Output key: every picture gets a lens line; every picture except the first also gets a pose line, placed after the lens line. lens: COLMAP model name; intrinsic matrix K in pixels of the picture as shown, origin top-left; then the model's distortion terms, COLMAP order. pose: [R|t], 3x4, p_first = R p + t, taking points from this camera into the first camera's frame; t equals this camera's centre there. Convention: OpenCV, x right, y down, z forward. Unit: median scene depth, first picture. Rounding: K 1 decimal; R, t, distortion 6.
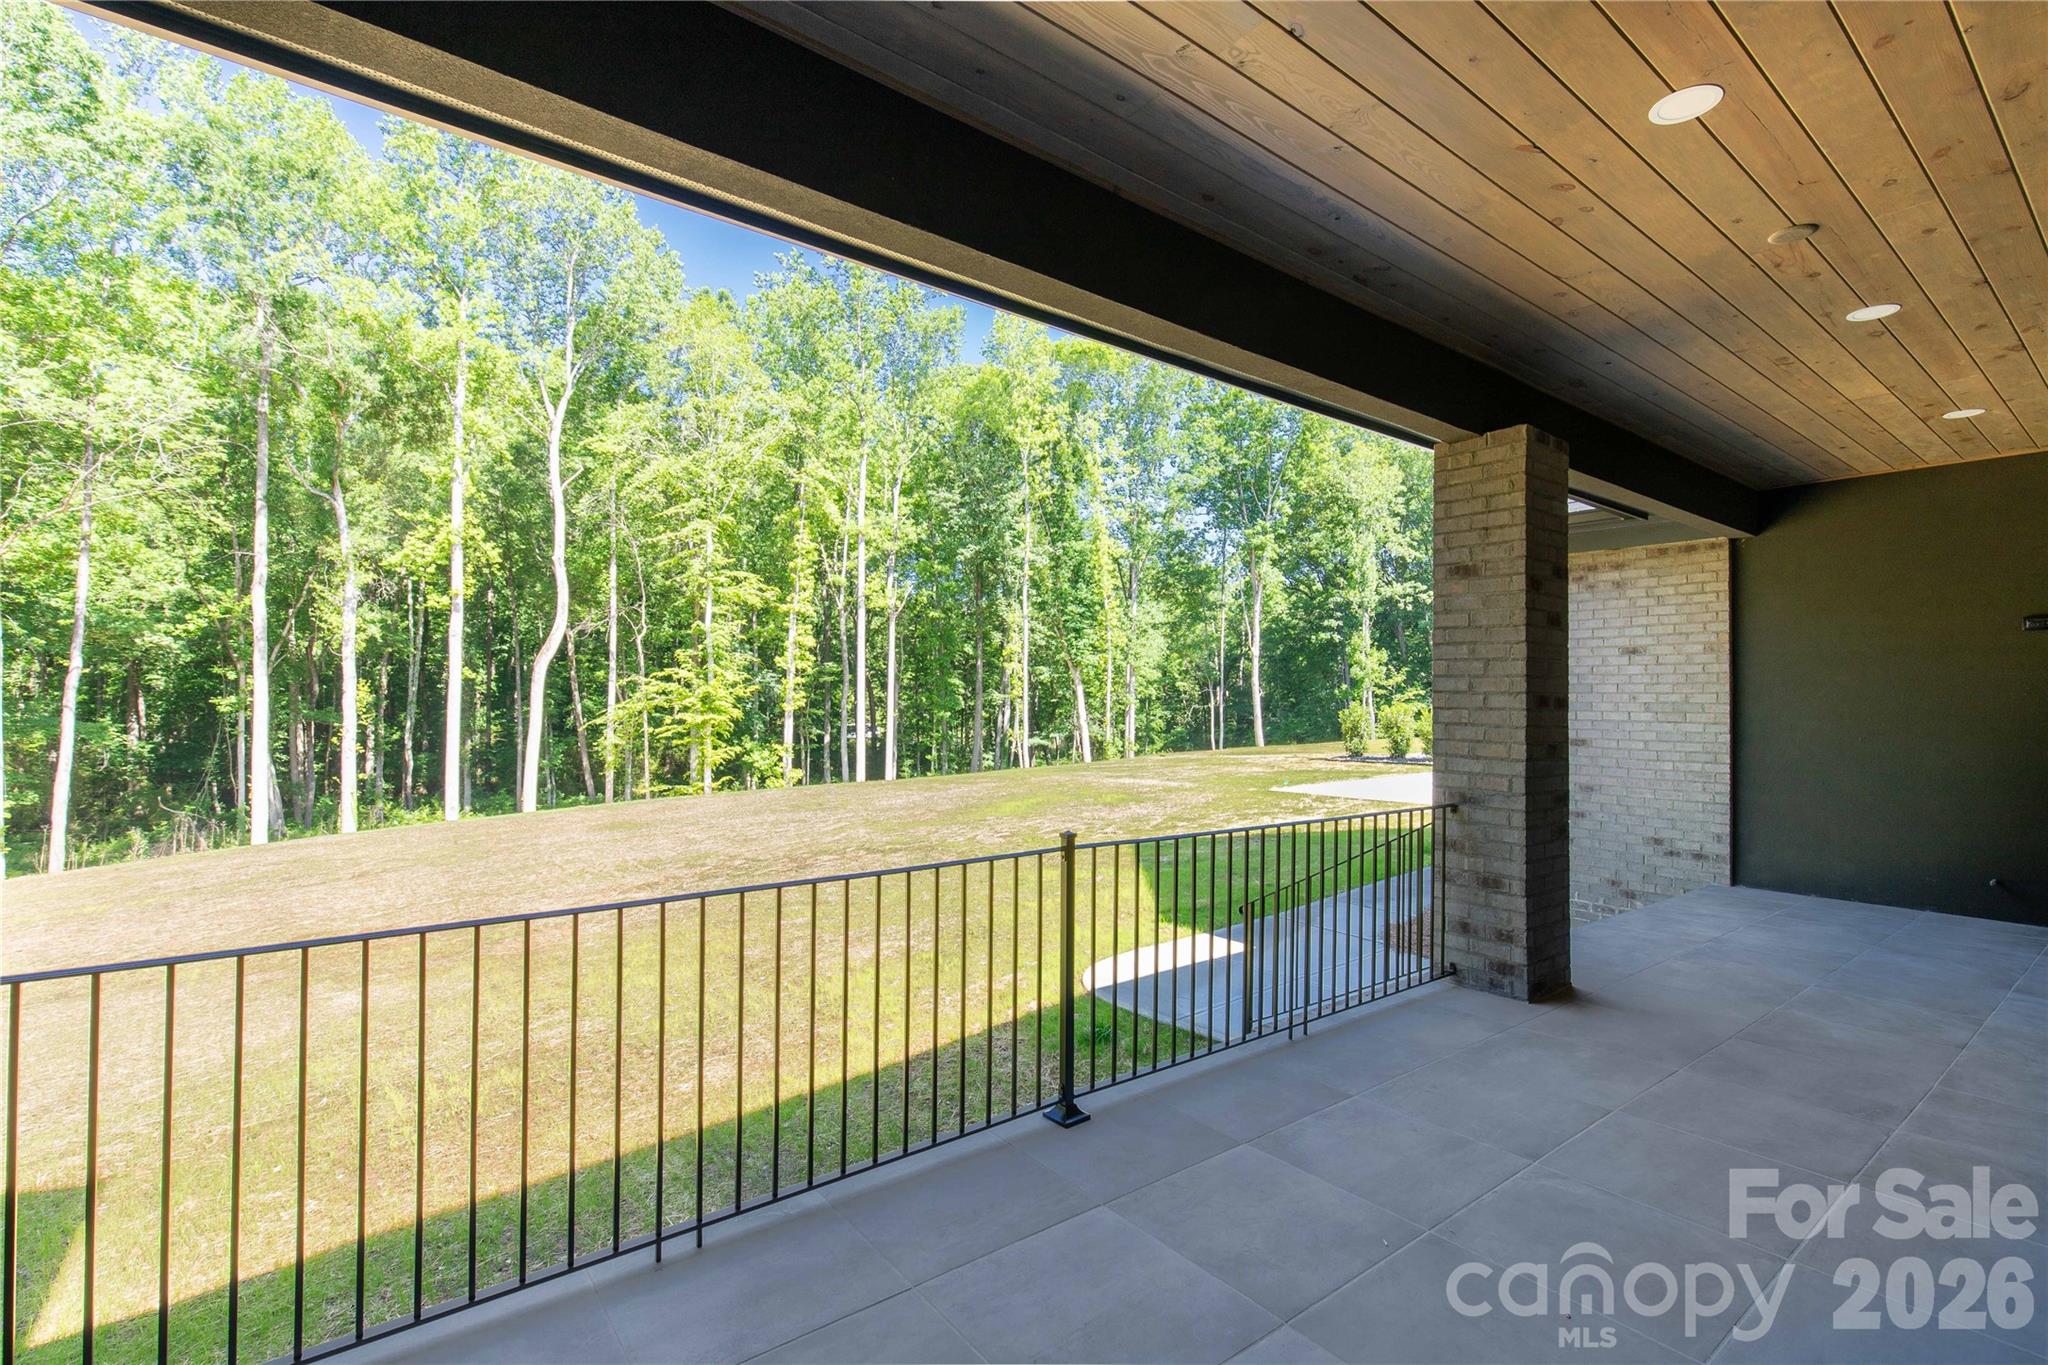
lens RADIAL K [[965.4, 0, 986.2], [0, 965.4, 706.9], [0, 0, 1]] dist [-0.000885, -0.000108]
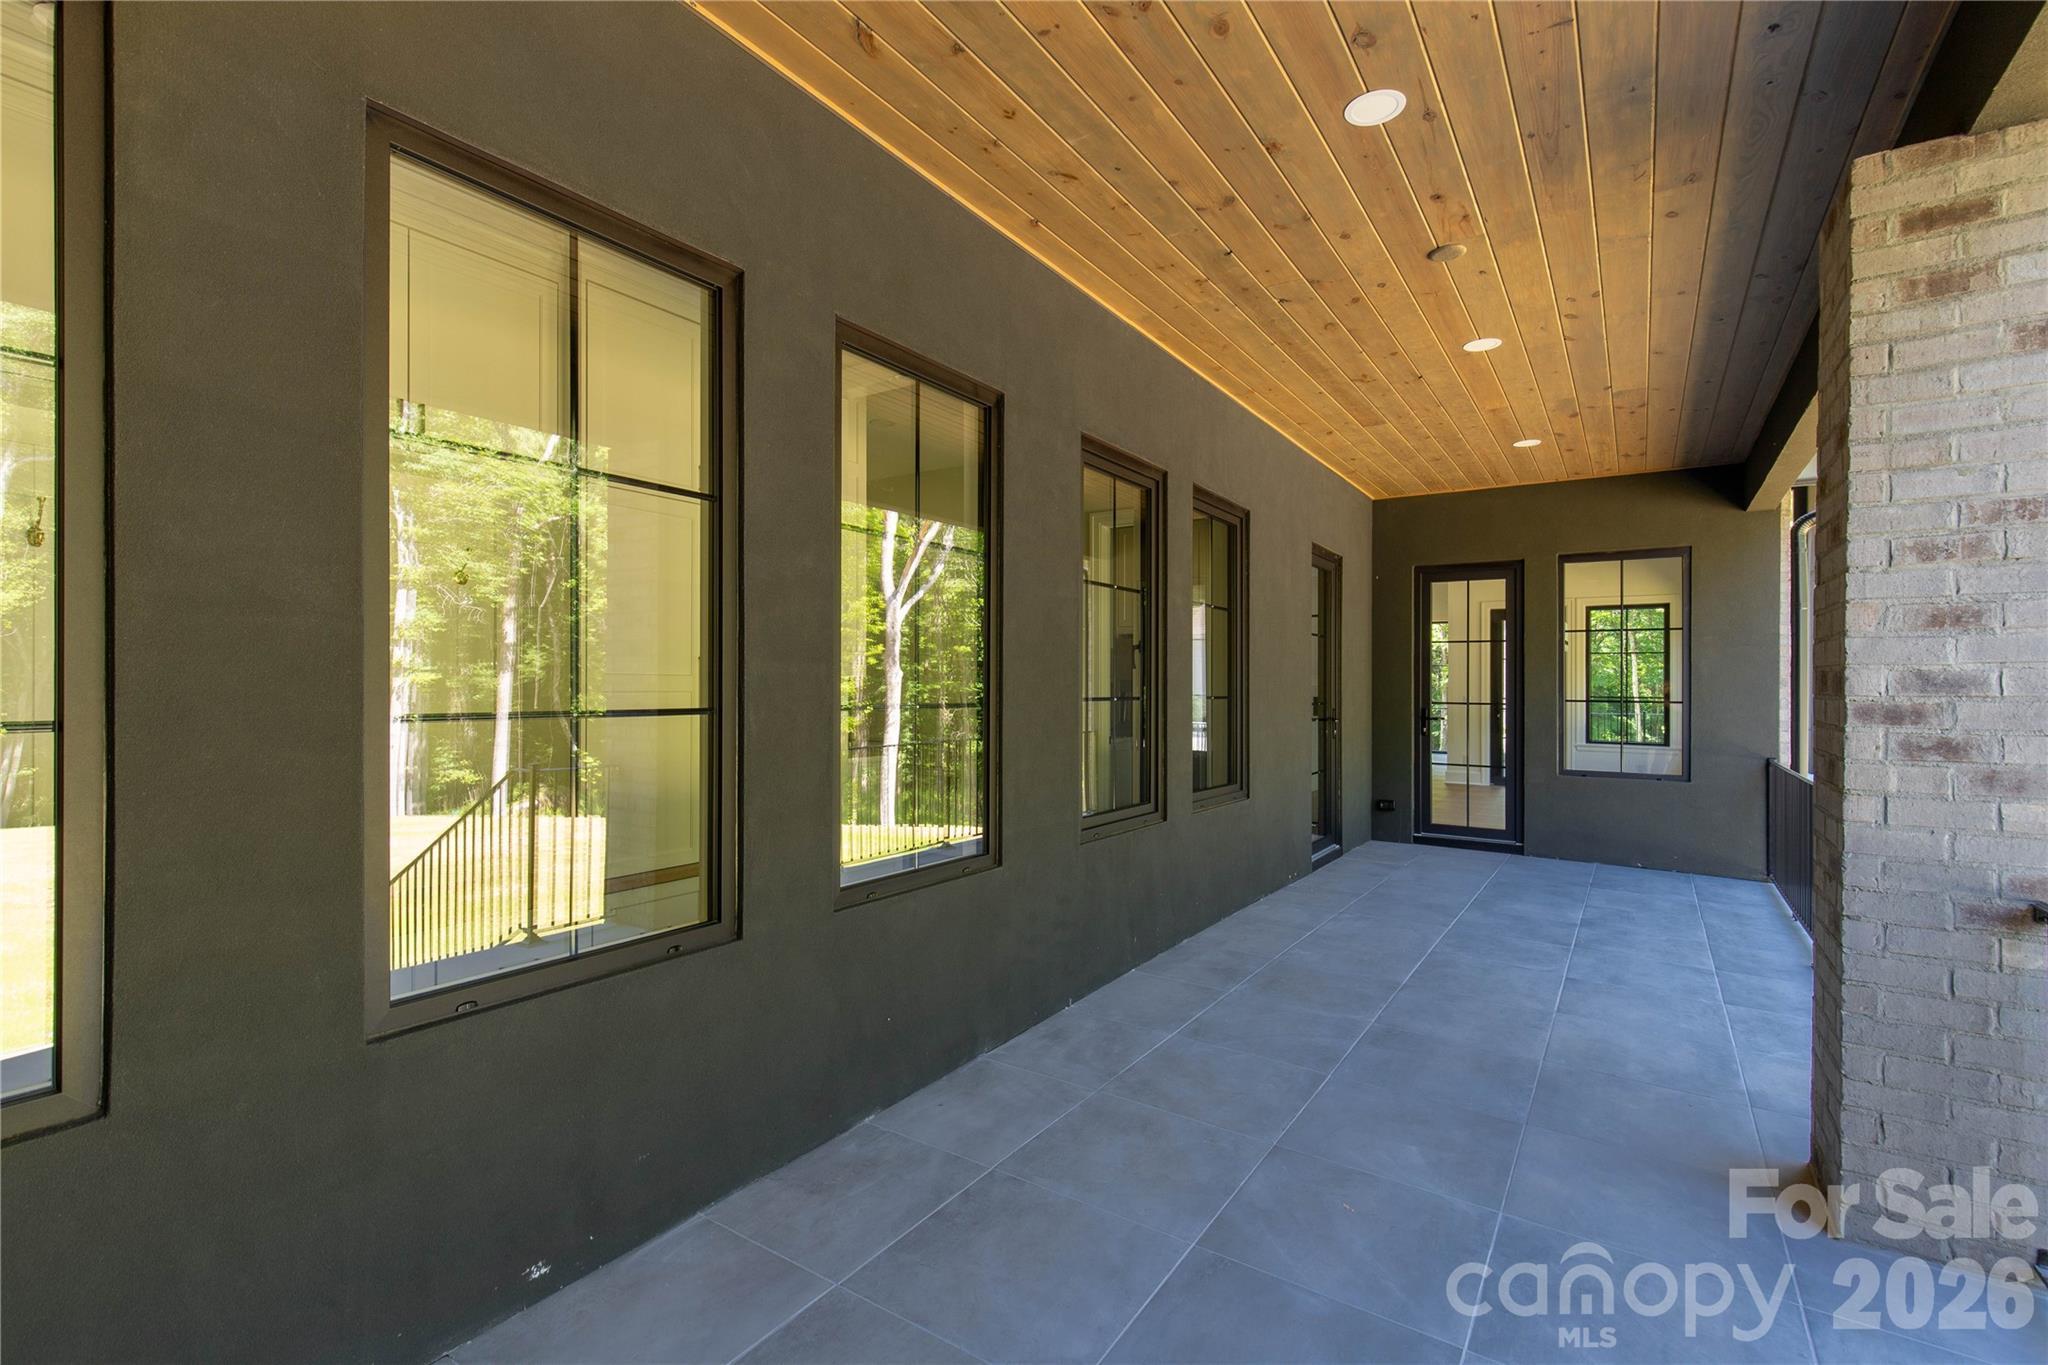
lens RADIAL K [[937.3, 0, 1024.0], [0, 937.3, 682.5], [0, 0, 1]] dist [0.000829, 0.000093]
pose [[-0.944525, -0.001456, -0.328436, 1.463614], [-0.000310, 0.999994, -0.003542, -0.001889], [0.328440, -0.003244, -0.944519, 1.654252]]
